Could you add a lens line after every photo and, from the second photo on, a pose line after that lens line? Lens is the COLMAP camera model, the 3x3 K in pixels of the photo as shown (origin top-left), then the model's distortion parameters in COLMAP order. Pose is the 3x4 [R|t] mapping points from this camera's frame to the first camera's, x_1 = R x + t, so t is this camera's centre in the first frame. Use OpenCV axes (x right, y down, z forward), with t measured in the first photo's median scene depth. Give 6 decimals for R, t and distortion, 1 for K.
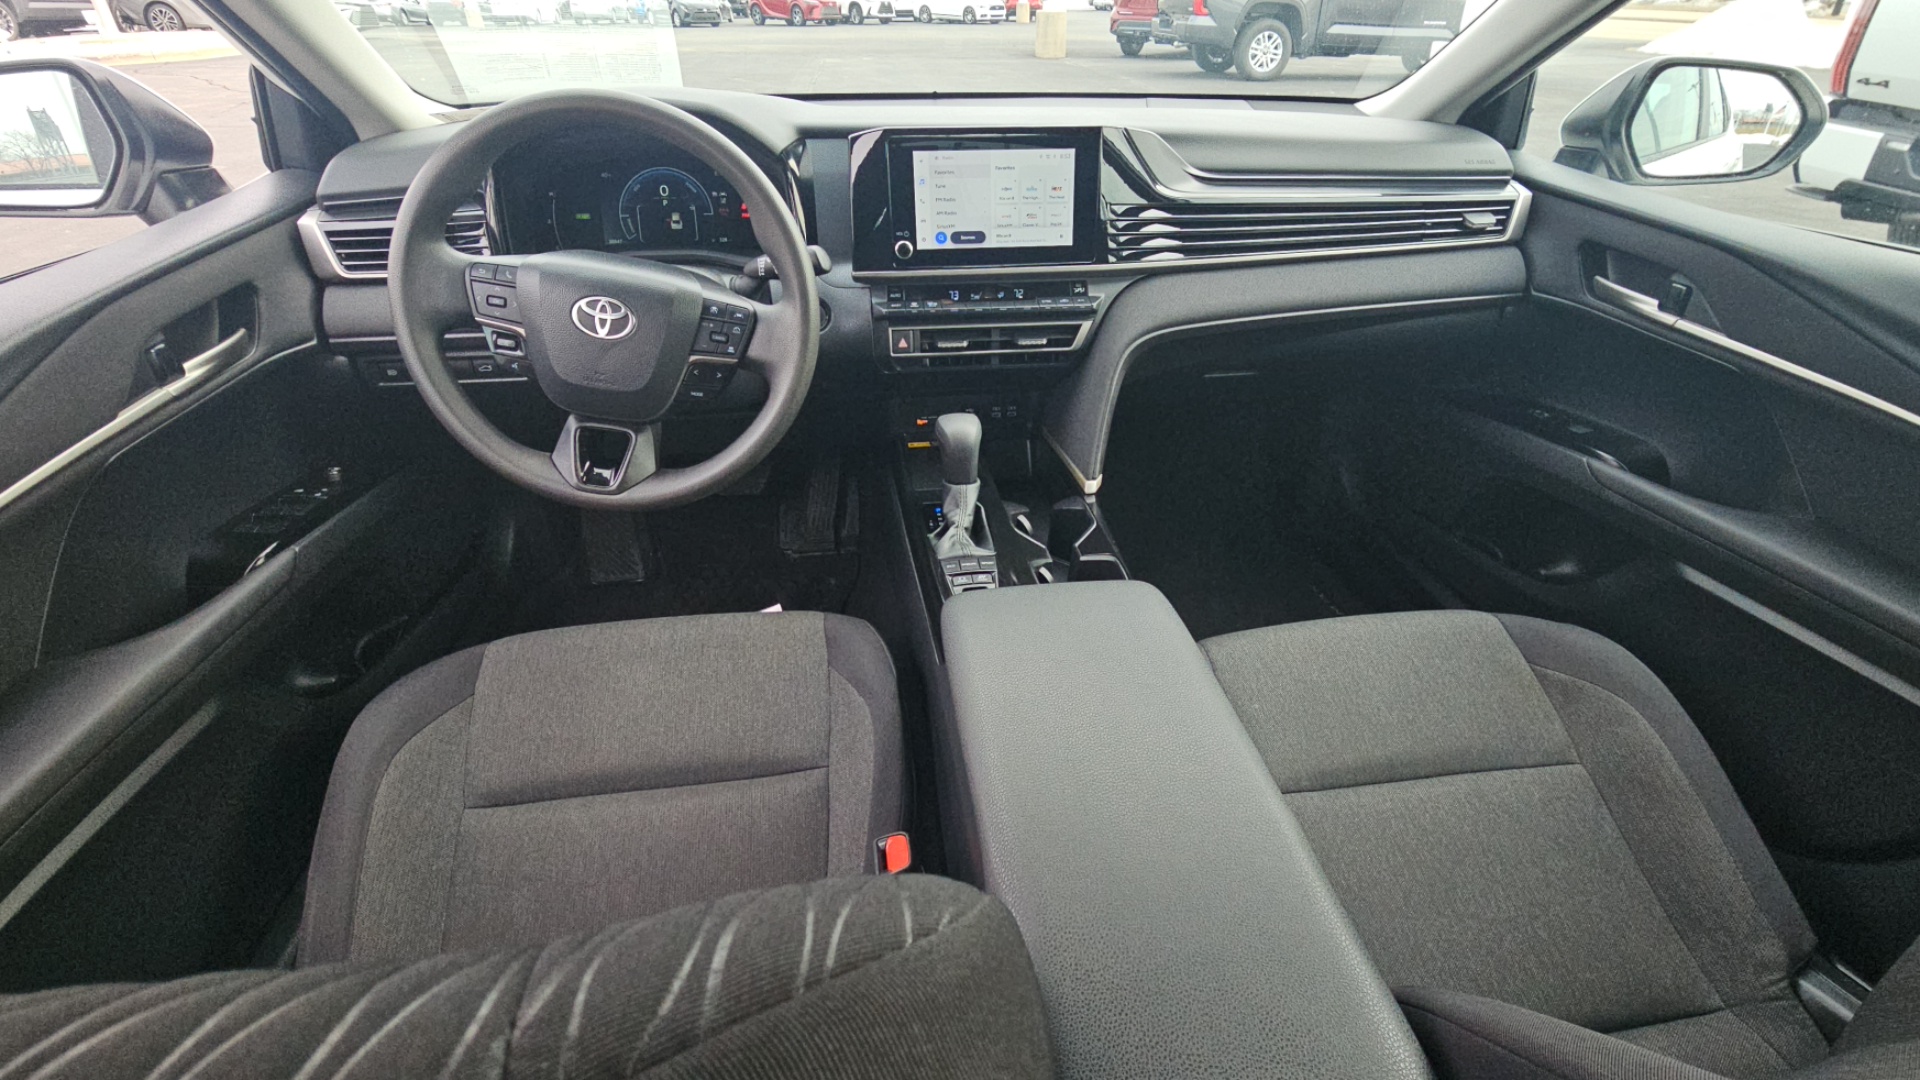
lens RADIAL K [[853.9, 0, 982.3], [0, 853.9, 546.8], [0, 0, 1]] dist [0.008381, -0.006135]
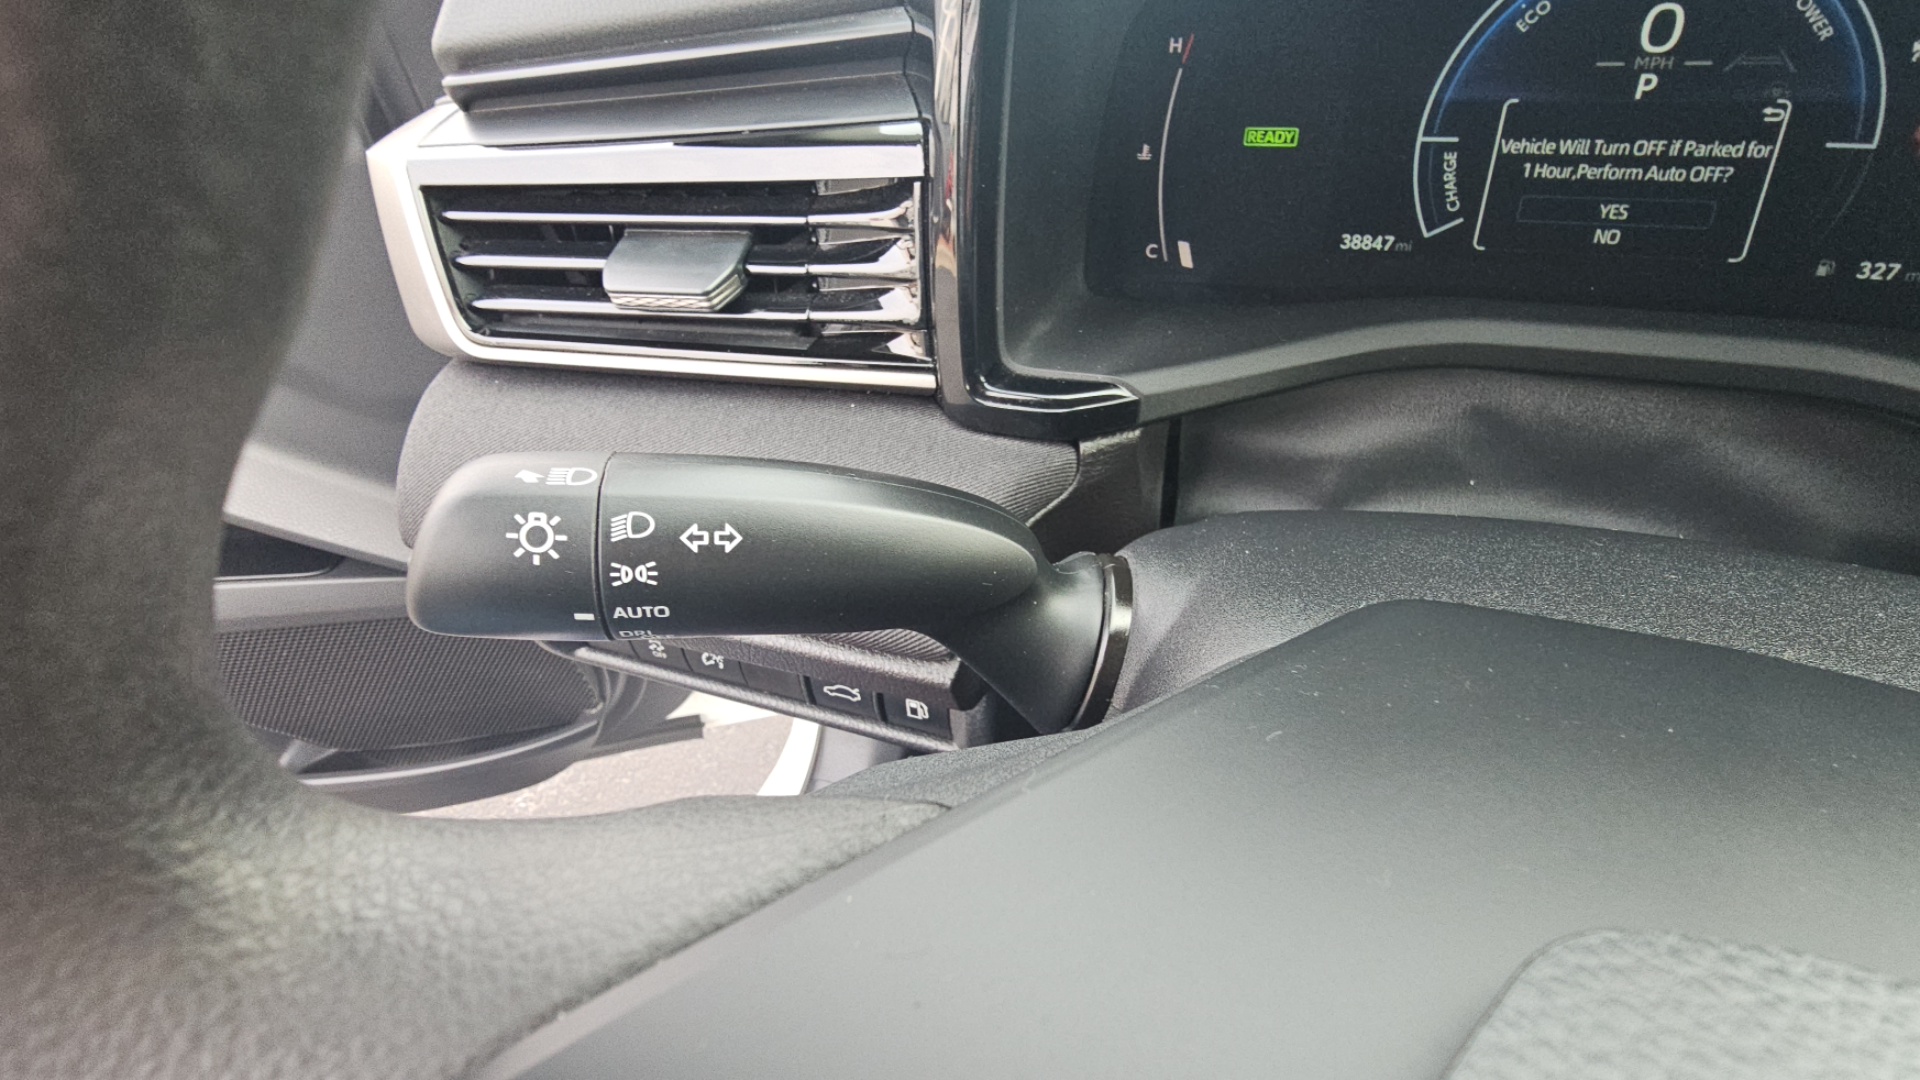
lens RADIAL K [[853.9, 0, 969.9], [0, 853.9, 549.3], [0, 0, 1]] dist [0.008381, -0.006135]
pose [[0.873305, 0.246829, -0.420016, -0.426005], [-0.186408, 0.965841, 0.180008, -0.309078], [0.450100, -0.078908, 0.889485, 0.751918]]
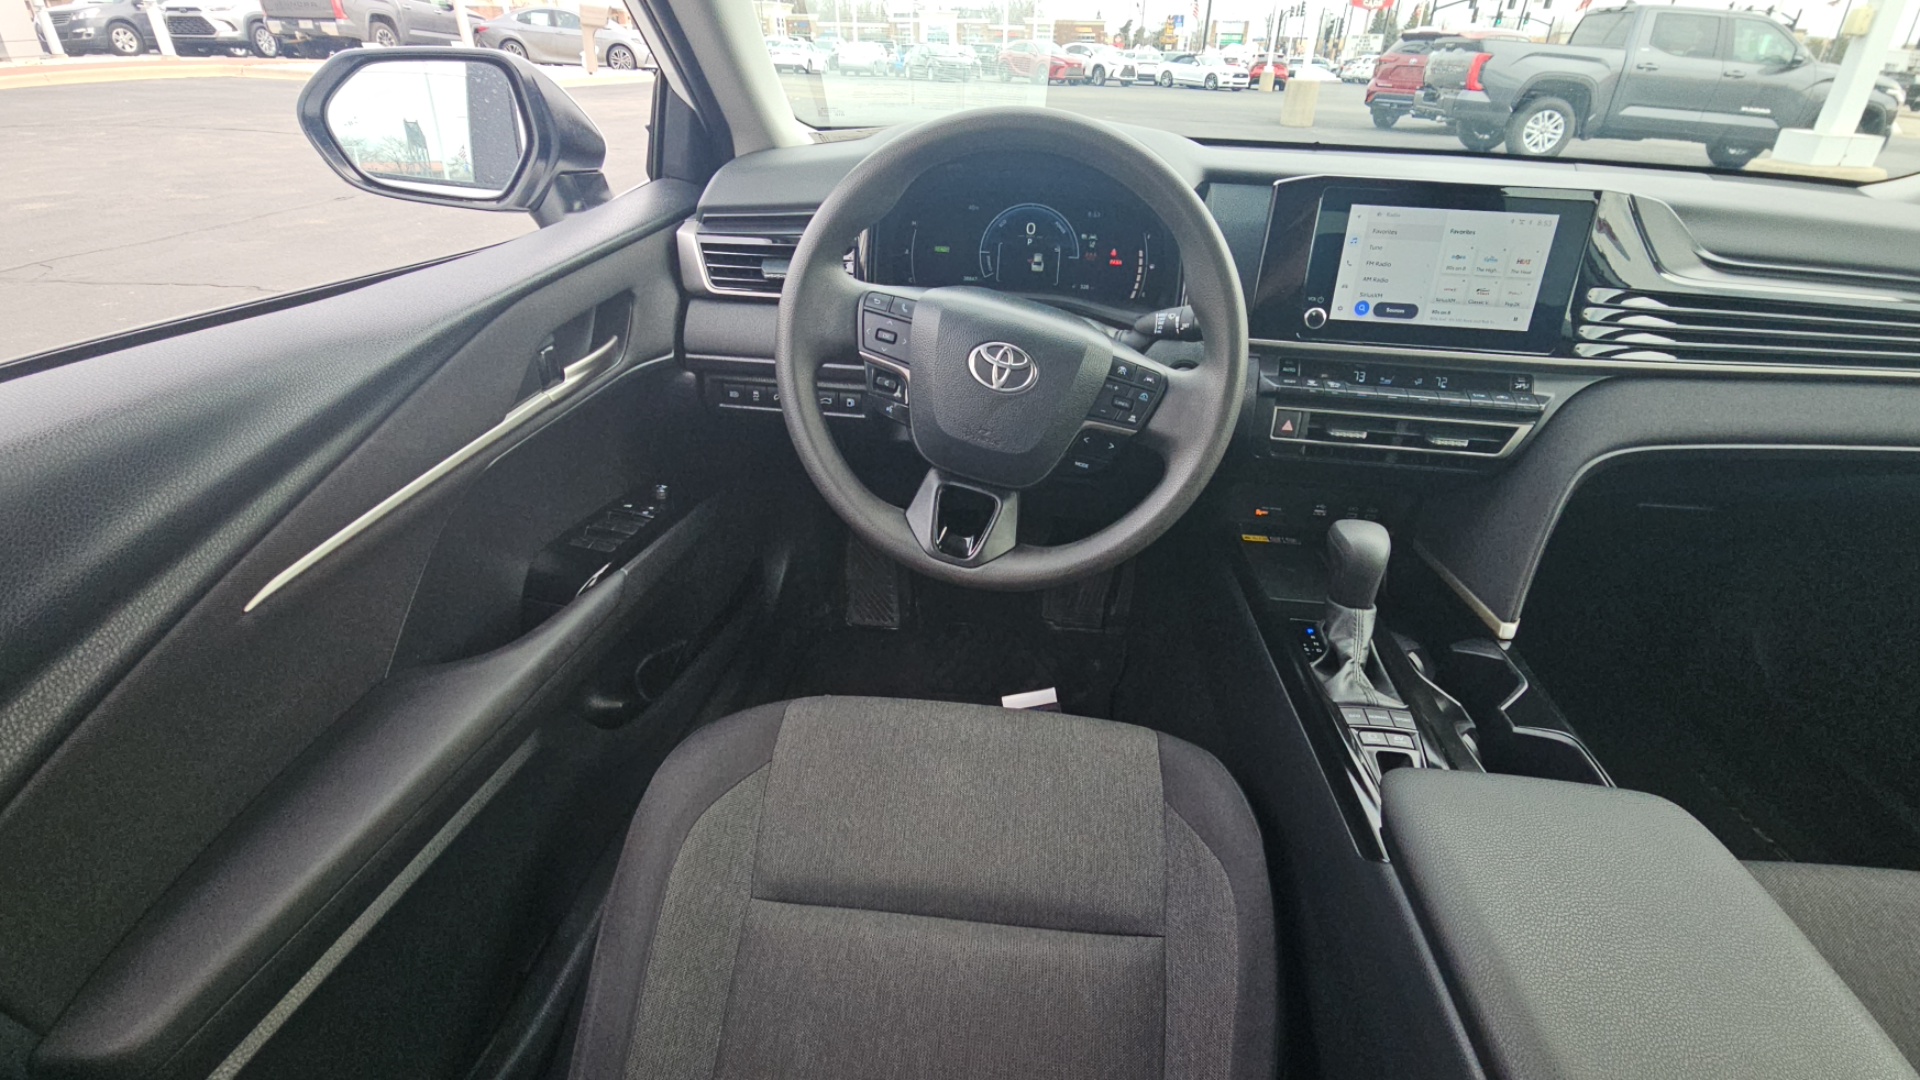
lens RADIAL K [[853.9, 0, 982.6], [0, 853.9, 548.1], [0, 0, 1]] dist [0.008381, -0.006135]
pose [[0.971010, 0.145504, -0.189651, -0.211884], [-0.155395, 0.987110, -0.038290, -0.040988], [0.181635, 0.066651, 0.981105, 0.129885]]
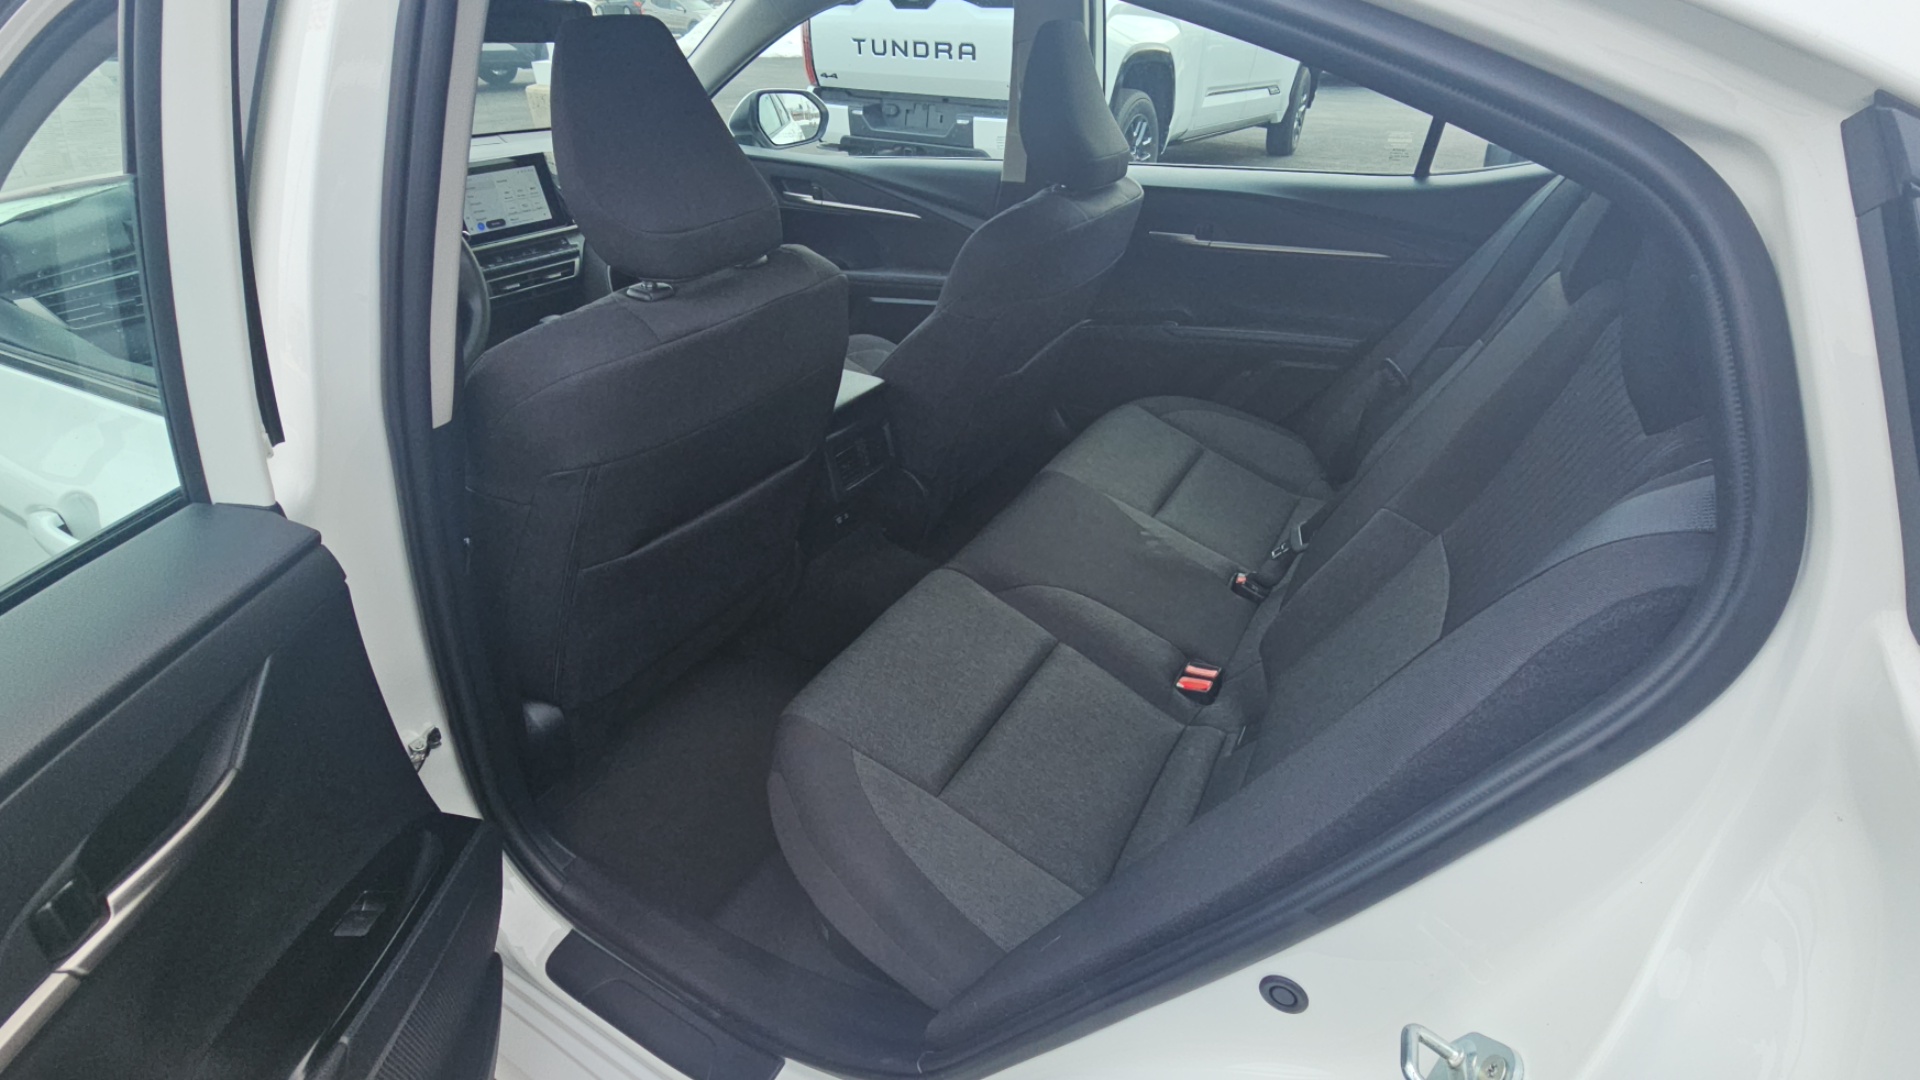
lens RADIAL K [[853.9, 0, 974.4], [0, 853.9, 543.3], [0, 0, 1]] dist [0.008381, -0.006135]
pose [[0.624261, -0.423488, 0.656472, -0.816594], [0.427846, 0.888427, 0.166269, 0.336989], [-0.653641, 0.177074, 0.735798, -0.788407]]
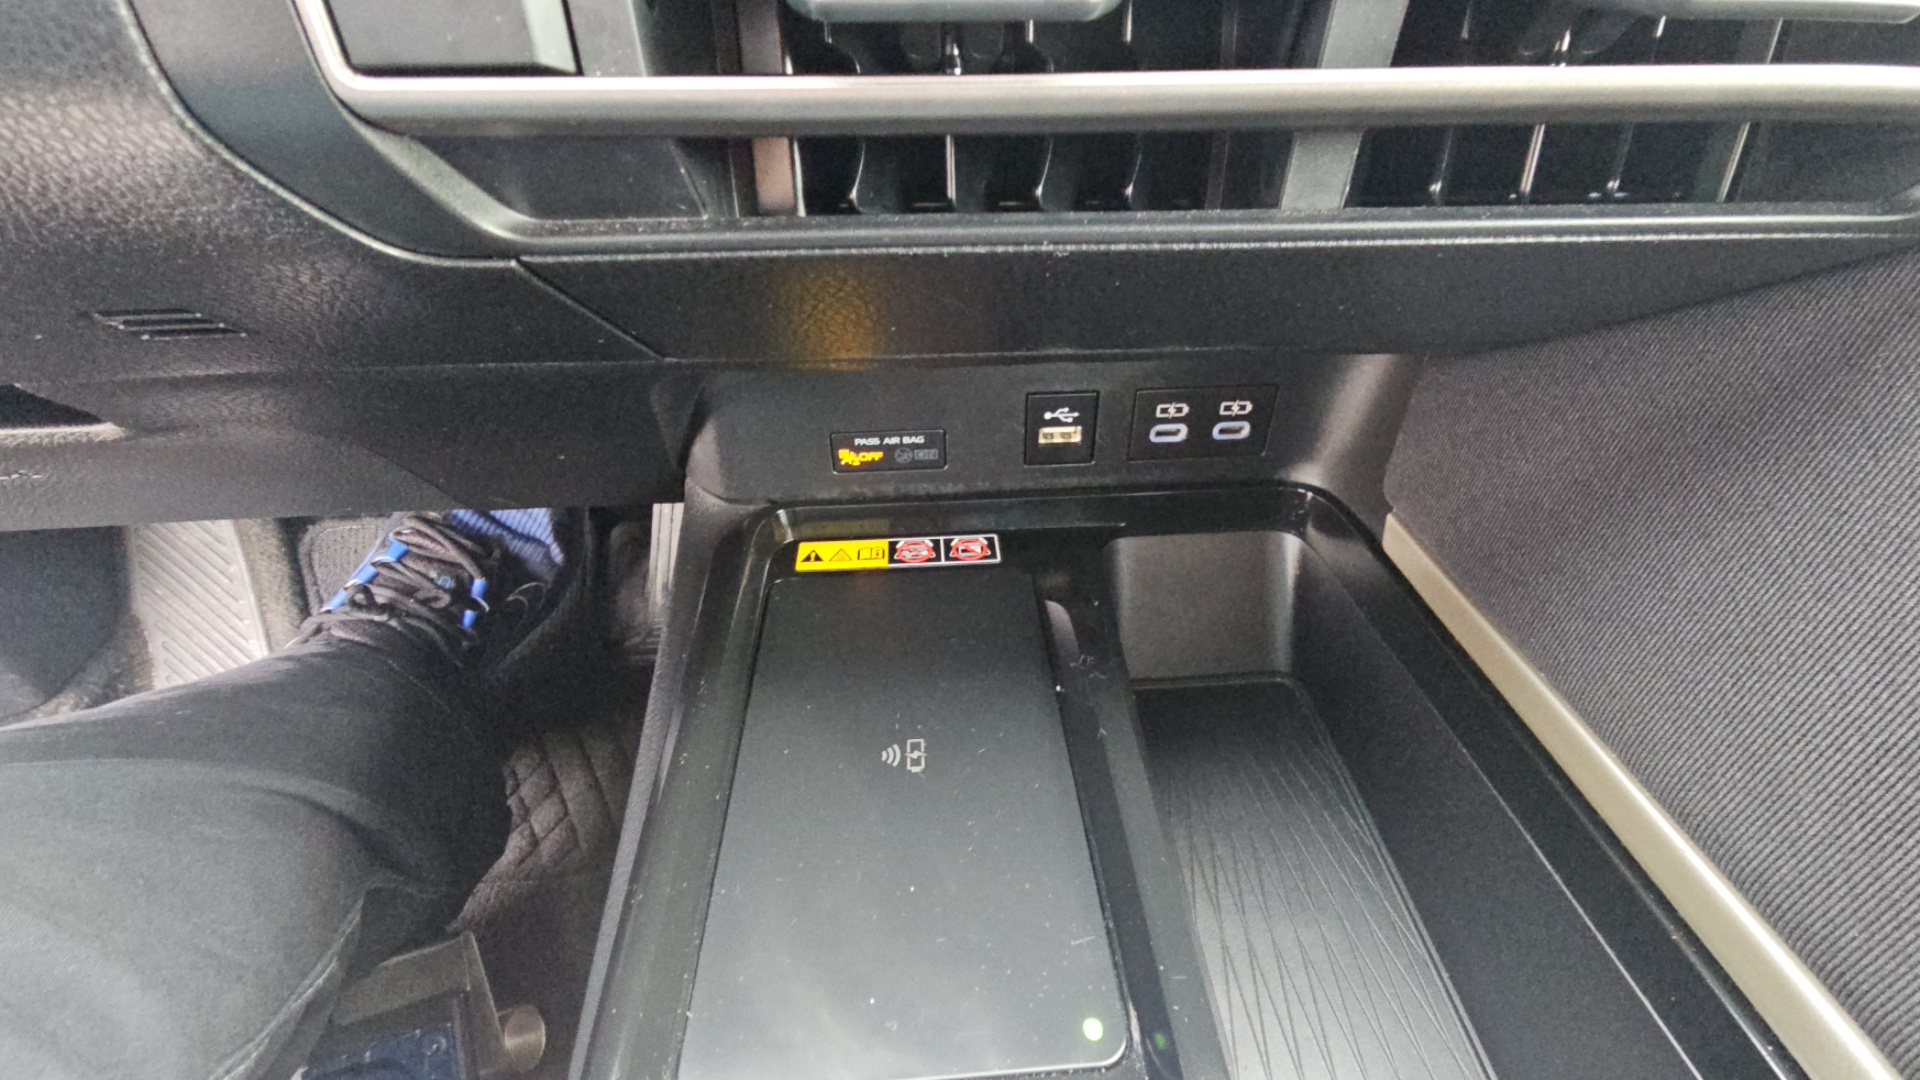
lens RADIAL K [[853.9, 0, 979.6], [0, 853.9, 539.7], [0, 0, 1]] dist [0.008381, -0.006135]
pose [[0.996541, 0.052239, -0.064636, -0.024824], [-0.041513, 0.986664, 0.157389, -0.196333], [0.071996, -0.154161, 0.985419, 0.921139]]
